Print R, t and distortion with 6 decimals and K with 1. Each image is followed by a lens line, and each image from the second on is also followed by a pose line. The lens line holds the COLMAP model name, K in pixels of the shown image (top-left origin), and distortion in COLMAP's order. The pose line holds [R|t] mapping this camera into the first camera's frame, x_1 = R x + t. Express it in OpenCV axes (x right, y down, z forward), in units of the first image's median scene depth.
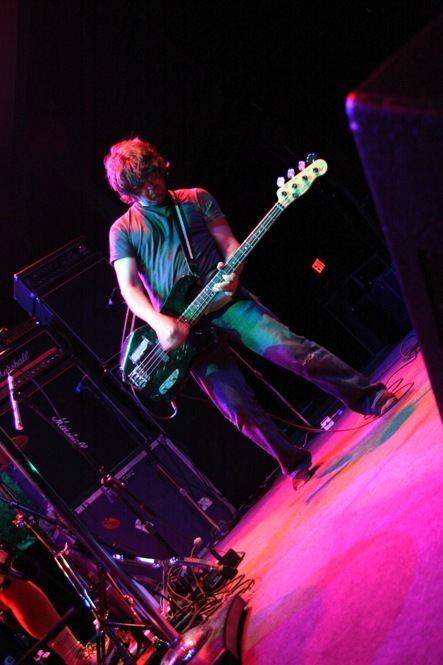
lens RADIAL K [[619.1, 0, 217.5], [0, 619.1, 336.1], [0, 0, 1]] dist [-0.068672, 0.000000]
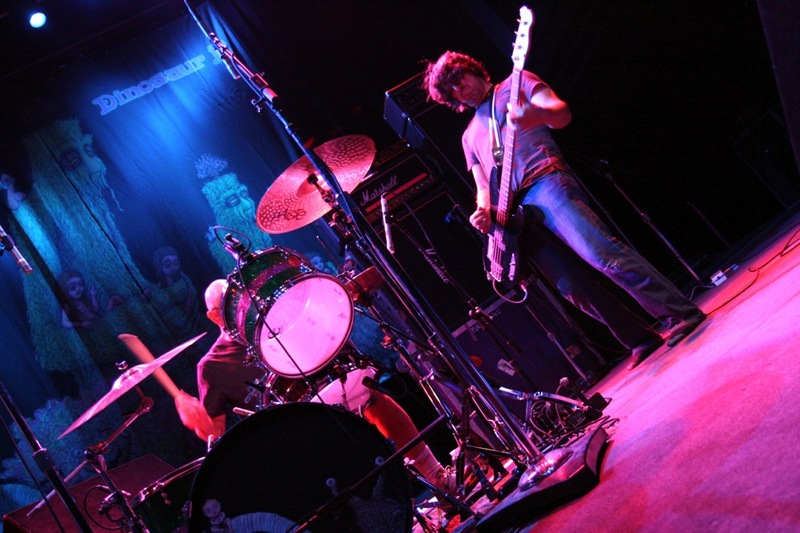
lens RADIAL K [[718.3, 0, 453.3], [0, 718.3, 297.4], [0, 0, 1]] dist [-0.100403, 0.094898]
pose [[0.977929, 0.090678, -0.188235, -0.002267], [-0.056742, 0.982317, 0.178420, 0.011891], [0.201086, -0.163801, 0.965781, -0.107131]]
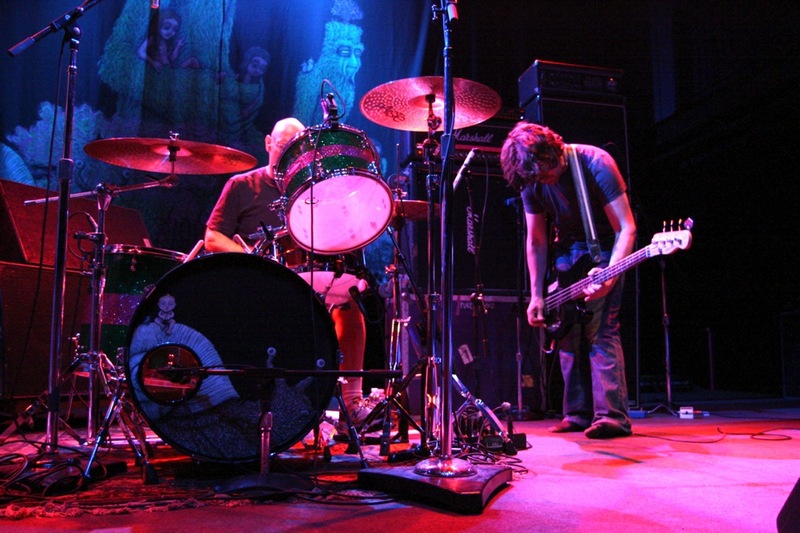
lens RADIAL K [[718.3, 0, 411.7], [0, 718.3, 297.3], [0, 0, 1]] dist [-0.100403, 0.094898]
pose [[0.712035, 0.676594, -0.187686, -0.041308], [-0.626458, 0.732888, 0.265377, -0.006748], [0.317105, -0.071381, 0.945700, -0.134670]]
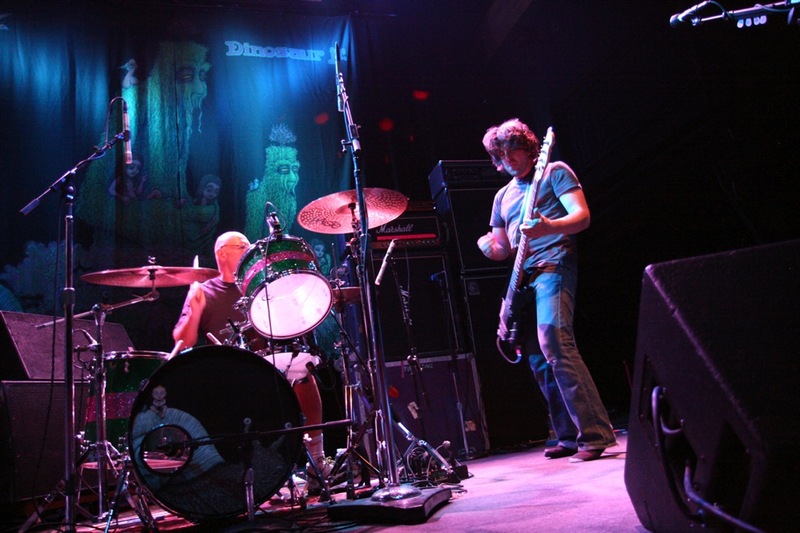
lens RADIAL K [[664.0, 0, 404.8], [0, 664.0, 262.3], [0, 0, 1]] dist [-0.104838, 0.109676]
pose [[0.804414, 0.540308, -0.246952, 0.028375], [-0.533013, 0.839986, 0.101591, -0.051863], [0.262327, 0.049908, 0.963688, -0.283245]]
